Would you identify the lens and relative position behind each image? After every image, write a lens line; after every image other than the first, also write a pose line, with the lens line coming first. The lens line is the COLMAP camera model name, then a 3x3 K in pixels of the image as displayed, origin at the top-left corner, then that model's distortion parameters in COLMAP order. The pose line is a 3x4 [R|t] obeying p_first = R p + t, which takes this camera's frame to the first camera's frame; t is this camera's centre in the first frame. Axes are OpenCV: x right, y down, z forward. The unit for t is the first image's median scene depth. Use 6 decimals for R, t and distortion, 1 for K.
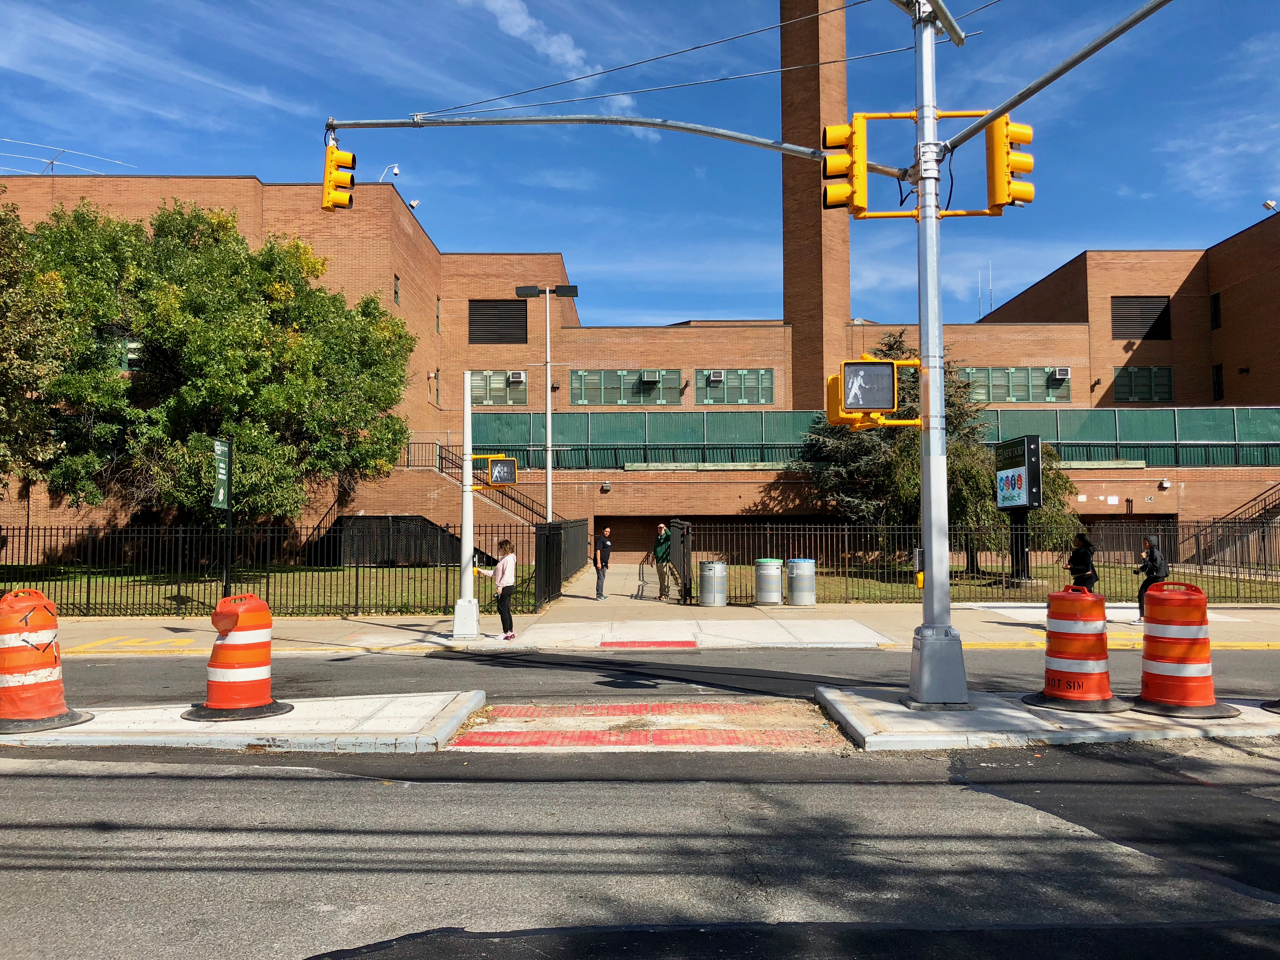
lens RADIAL K [[1025.8, 0, 637.3], [0, 1025.8, 474.2], [0, 0, 1]] dist [0.033926, -0.019445]
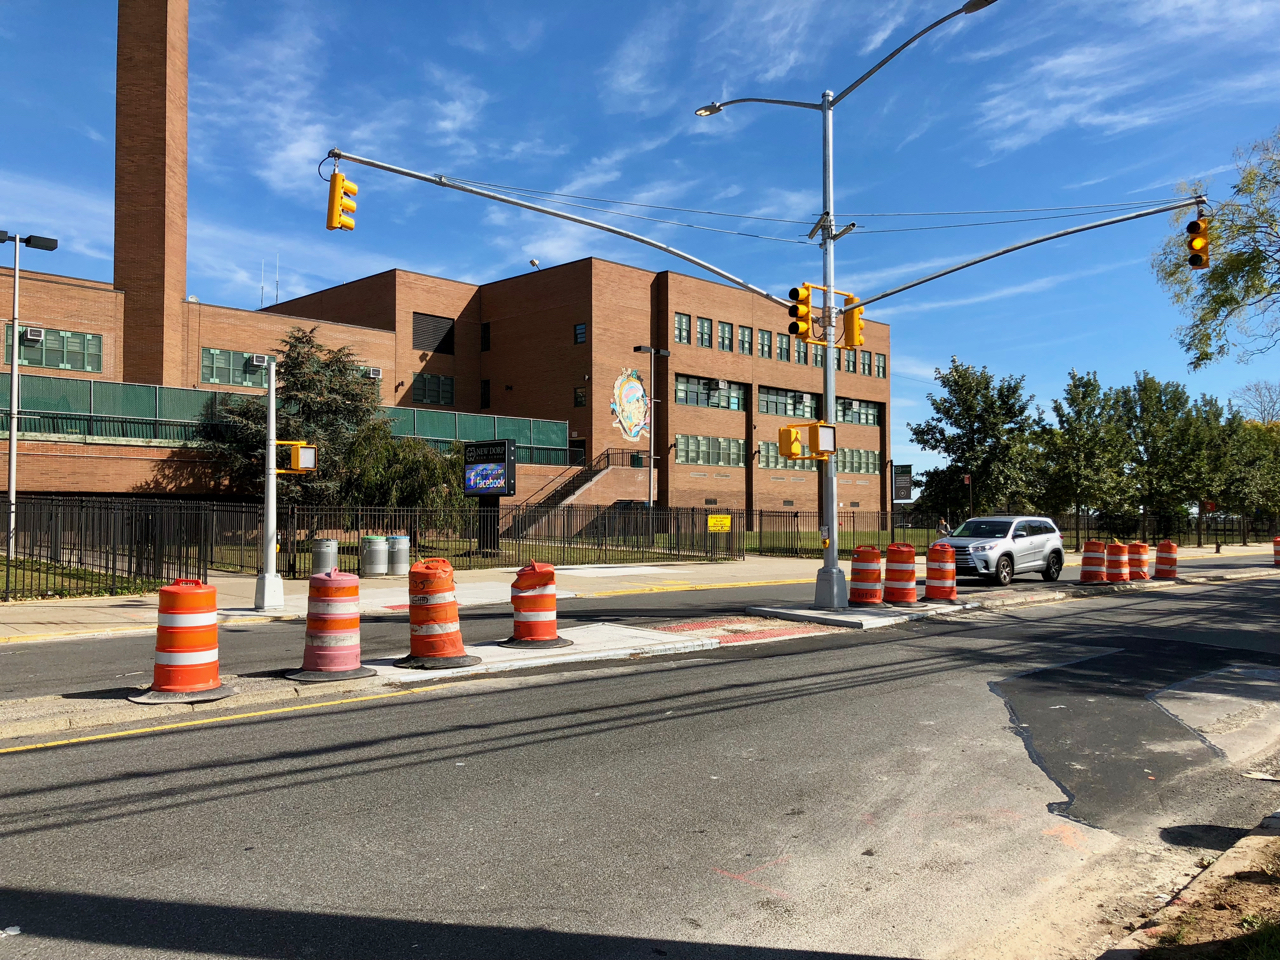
lens RADIAL K [[1025.8, 0, 626.8], [0, 1025.8, 456.4], [0, 0, 1]] dist [0.033926, -0.019445]
pose [[0.716493, 0.048612, 0.695898, -0.174771], [-0.050700, 0.998560, -0.017554, -0.000321], [-0.695749, -0.022705, 0.717926, -0.009922]]
